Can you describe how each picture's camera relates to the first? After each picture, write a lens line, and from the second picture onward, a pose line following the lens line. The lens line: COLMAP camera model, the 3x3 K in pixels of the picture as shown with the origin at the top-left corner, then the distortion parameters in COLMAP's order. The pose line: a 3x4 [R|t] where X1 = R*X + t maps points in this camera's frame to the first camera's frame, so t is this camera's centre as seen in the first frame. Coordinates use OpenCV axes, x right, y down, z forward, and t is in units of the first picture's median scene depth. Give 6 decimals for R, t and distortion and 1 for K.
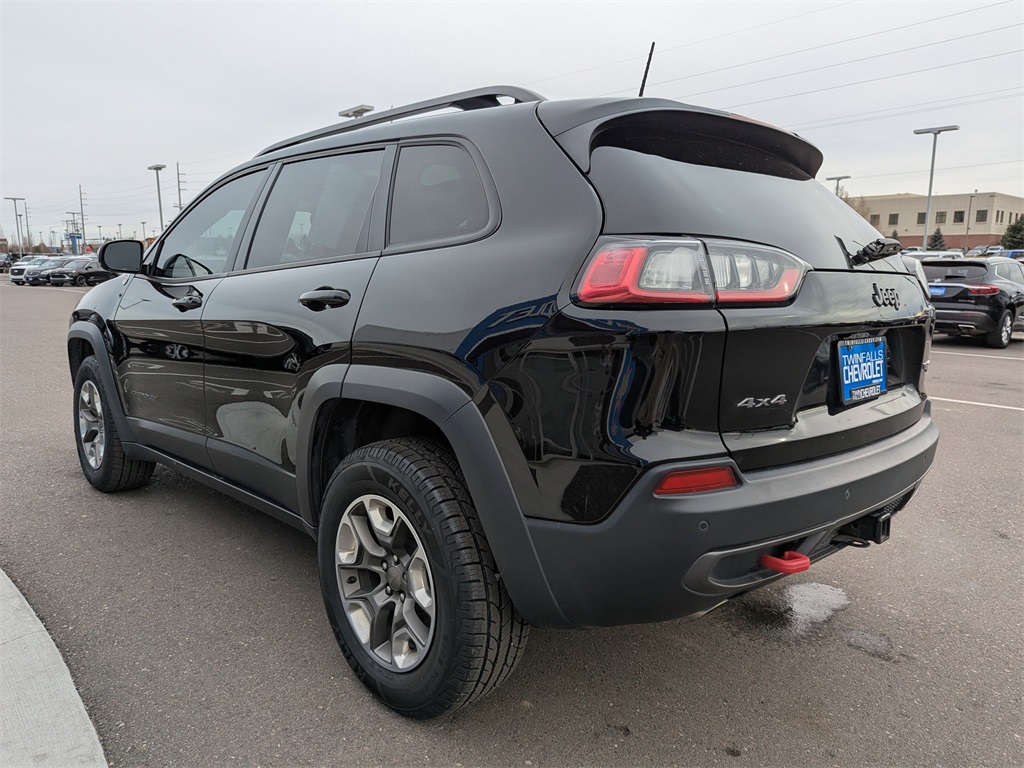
lens RADIAL K [[726.0, 0, 507.7], [0, 726.0, 384.3], [0, 0, 1]] dist [0.059913, -0.048792]
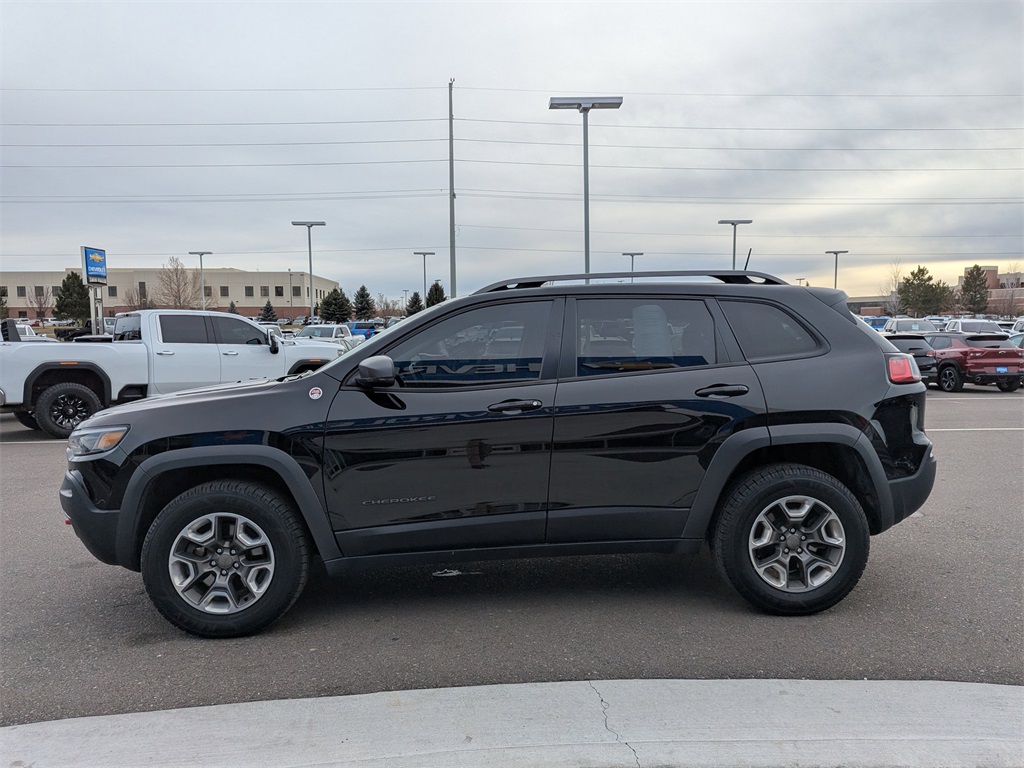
lens RADIAL K [[726.0, 0, 507.7], [0, 726.0, 384.3], [0, 0, 1]] dist [0.059913, -0.048792]
pose [[0.651497, -0.071319, 0.755292, -1.891453], [0.139585, 0.989844, -0.026936, -0.163778], [-0.745700, 0.122976, 0.654835, 0.285697]]
